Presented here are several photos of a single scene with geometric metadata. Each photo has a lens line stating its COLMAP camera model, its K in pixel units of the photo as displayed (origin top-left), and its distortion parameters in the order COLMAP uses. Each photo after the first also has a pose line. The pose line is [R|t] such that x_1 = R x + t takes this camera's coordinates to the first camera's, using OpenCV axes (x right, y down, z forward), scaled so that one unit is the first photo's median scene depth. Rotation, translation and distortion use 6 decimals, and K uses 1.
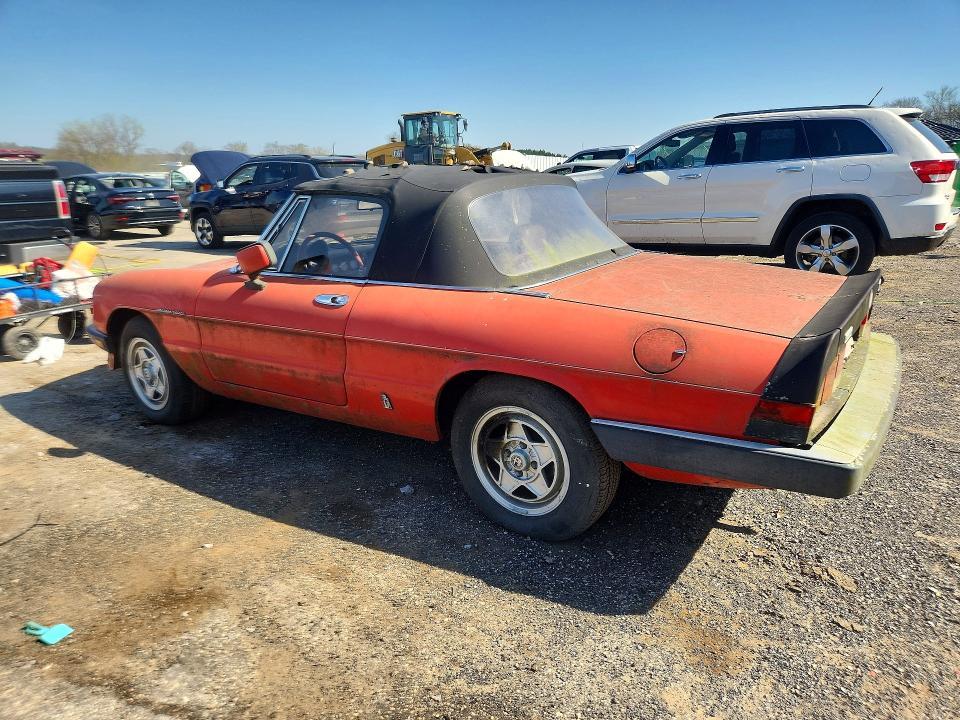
lens RADIAL K [[650.0, 0, 486.6], [0, 650.0, 359.7], [0, 0, 1]] dist [0.034581, -0.002407]
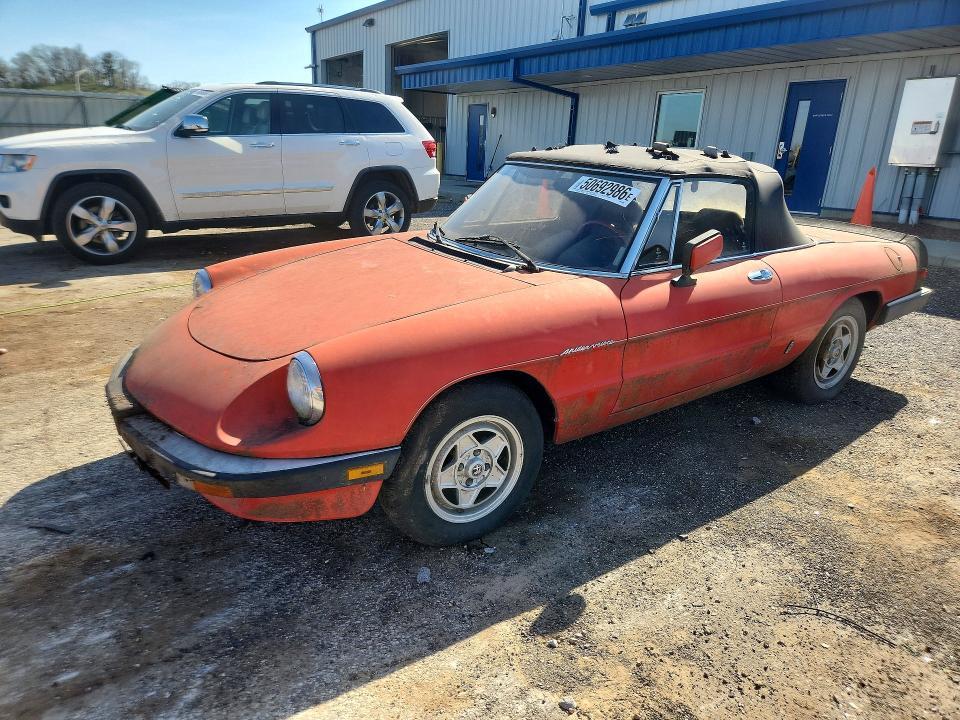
lens RADIAL K [[650.0, 0, 486.6], [0, 650.0, 359.7], [0, 0, 1]] dist [0.034581, -0.002407]
pose [[0.357746, -0.268205, 0.894474, -1.033648], [0.217319, 0.955479, 0.199580, -0.199885], [-0.908180, 0.122987, 0.400105, 0.715294]]
